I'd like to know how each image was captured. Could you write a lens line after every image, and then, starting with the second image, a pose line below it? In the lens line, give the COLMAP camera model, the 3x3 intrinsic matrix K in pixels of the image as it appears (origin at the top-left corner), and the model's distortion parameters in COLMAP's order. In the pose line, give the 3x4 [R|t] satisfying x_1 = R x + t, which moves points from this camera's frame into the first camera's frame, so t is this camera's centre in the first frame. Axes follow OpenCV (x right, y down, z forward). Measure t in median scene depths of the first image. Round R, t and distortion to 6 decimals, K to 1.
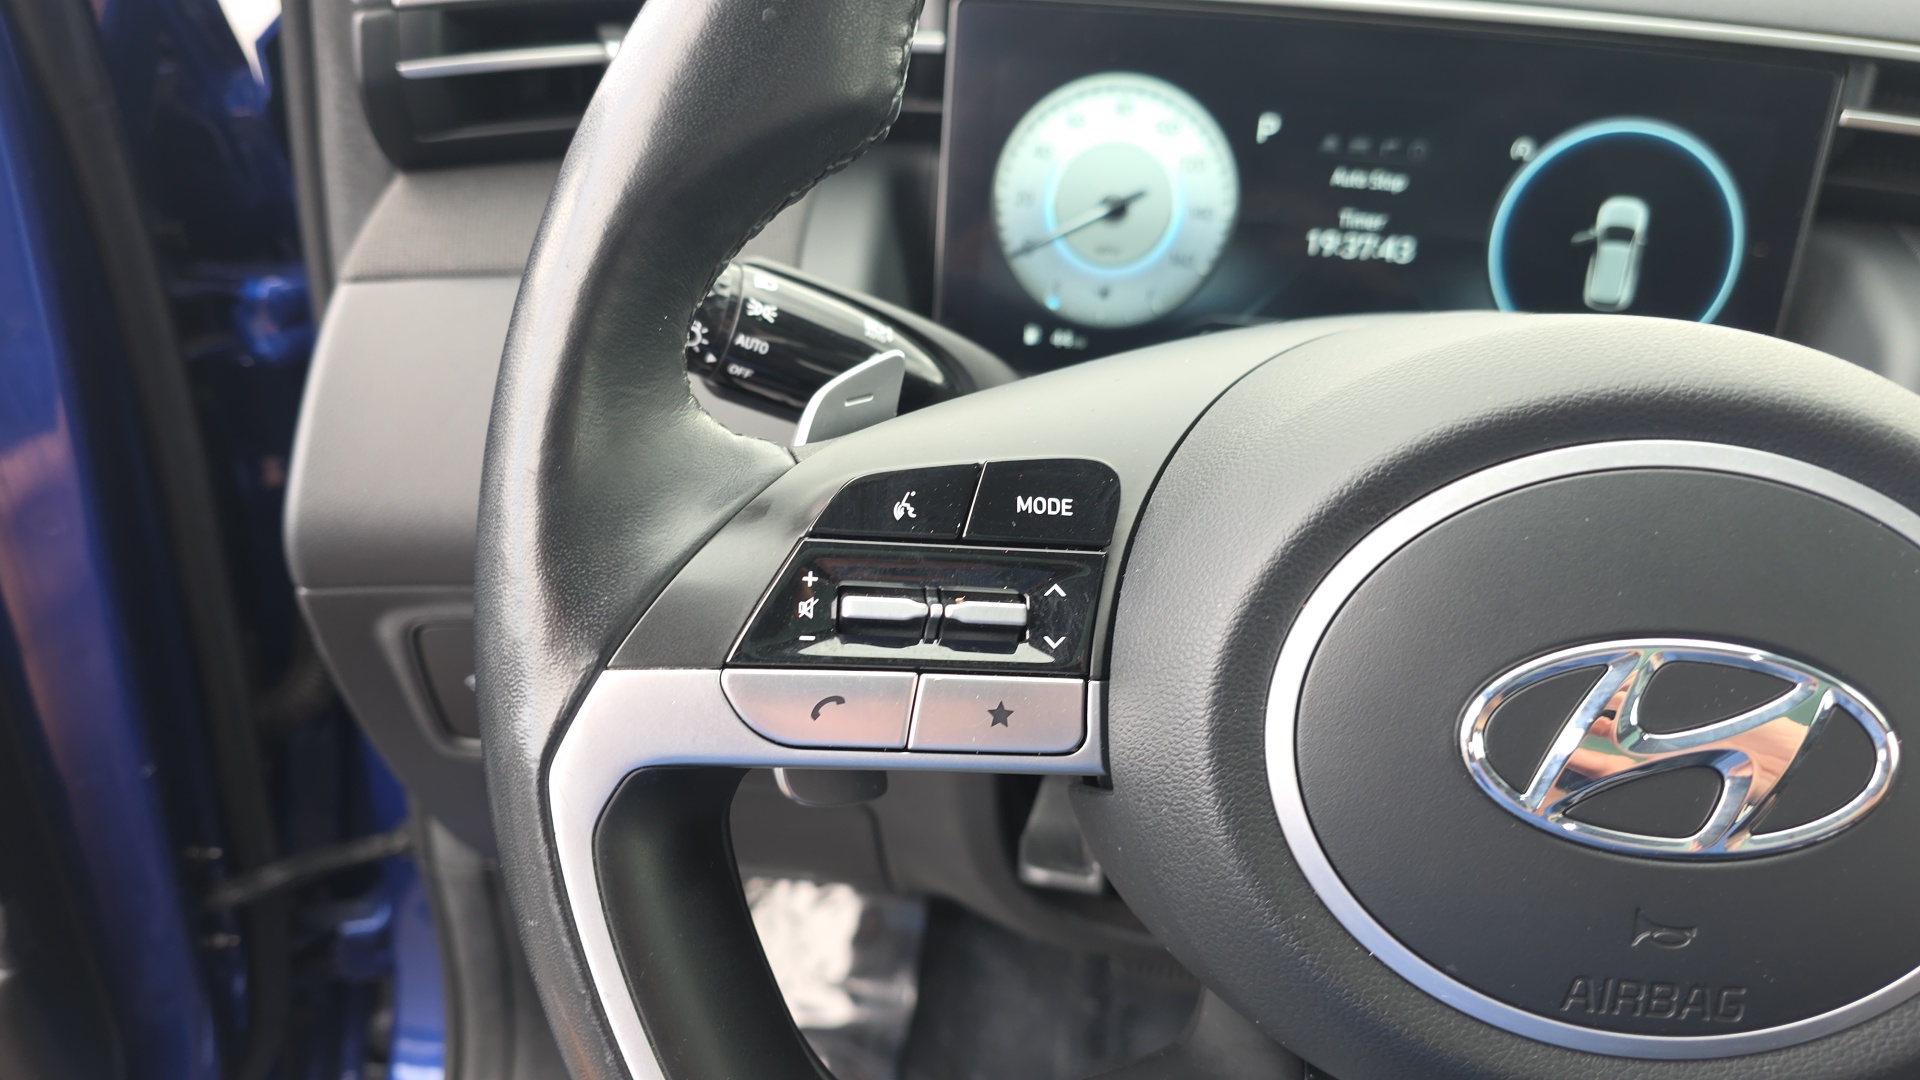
lens RADIAL K [[1366.2, 0, 1017.5], [0, 1366.2, 549.3], [0, 0, 1]] dist [0.059619, -0.101995]
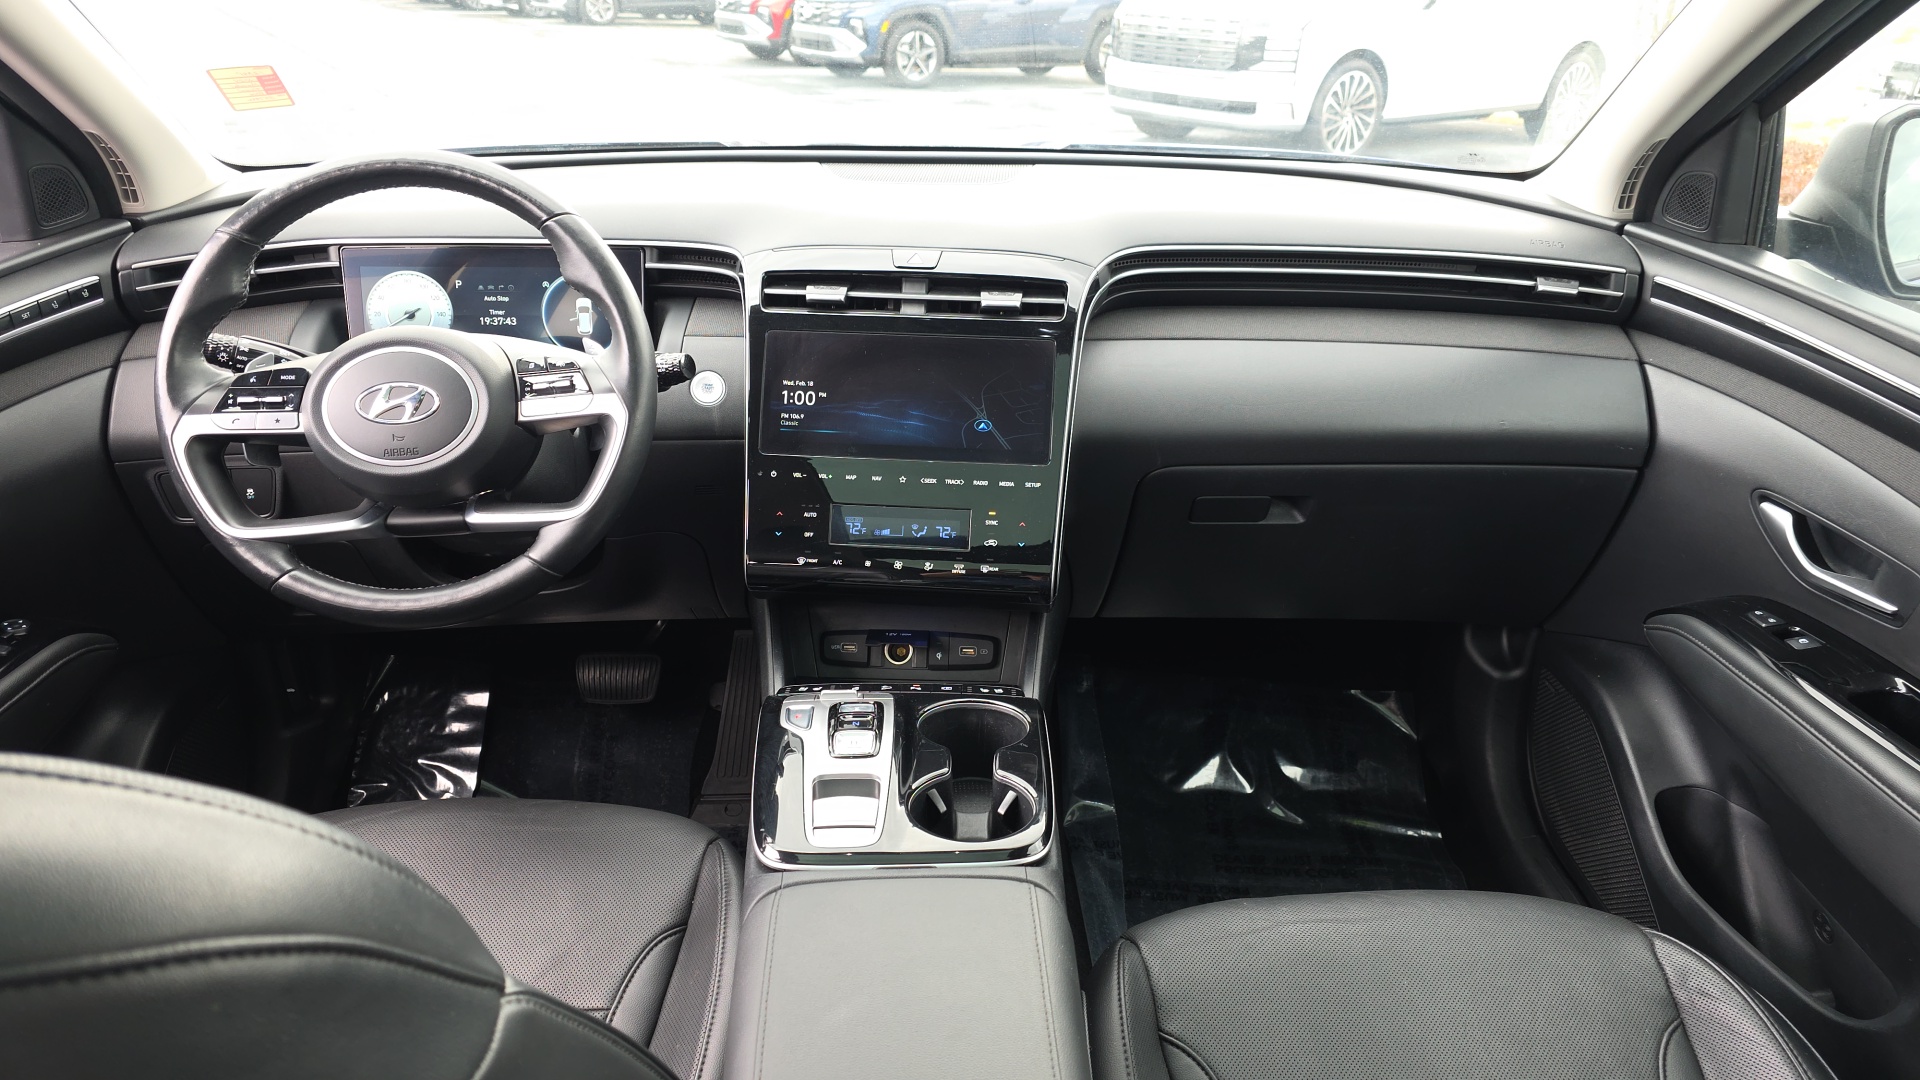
lens RADIAL K [[1241.8, 0, 966.7], [0, 1241.8, 574.4], [0, 0, 1]] dist [0.089150, -0.104063]
pose [[0.986291, -0.115858, 0.117499, 0.859582], [0.121144, 0.991874, -0.038867, 0.539403], [-0.112041, 0.052568, 0.992312, -1.738278]]
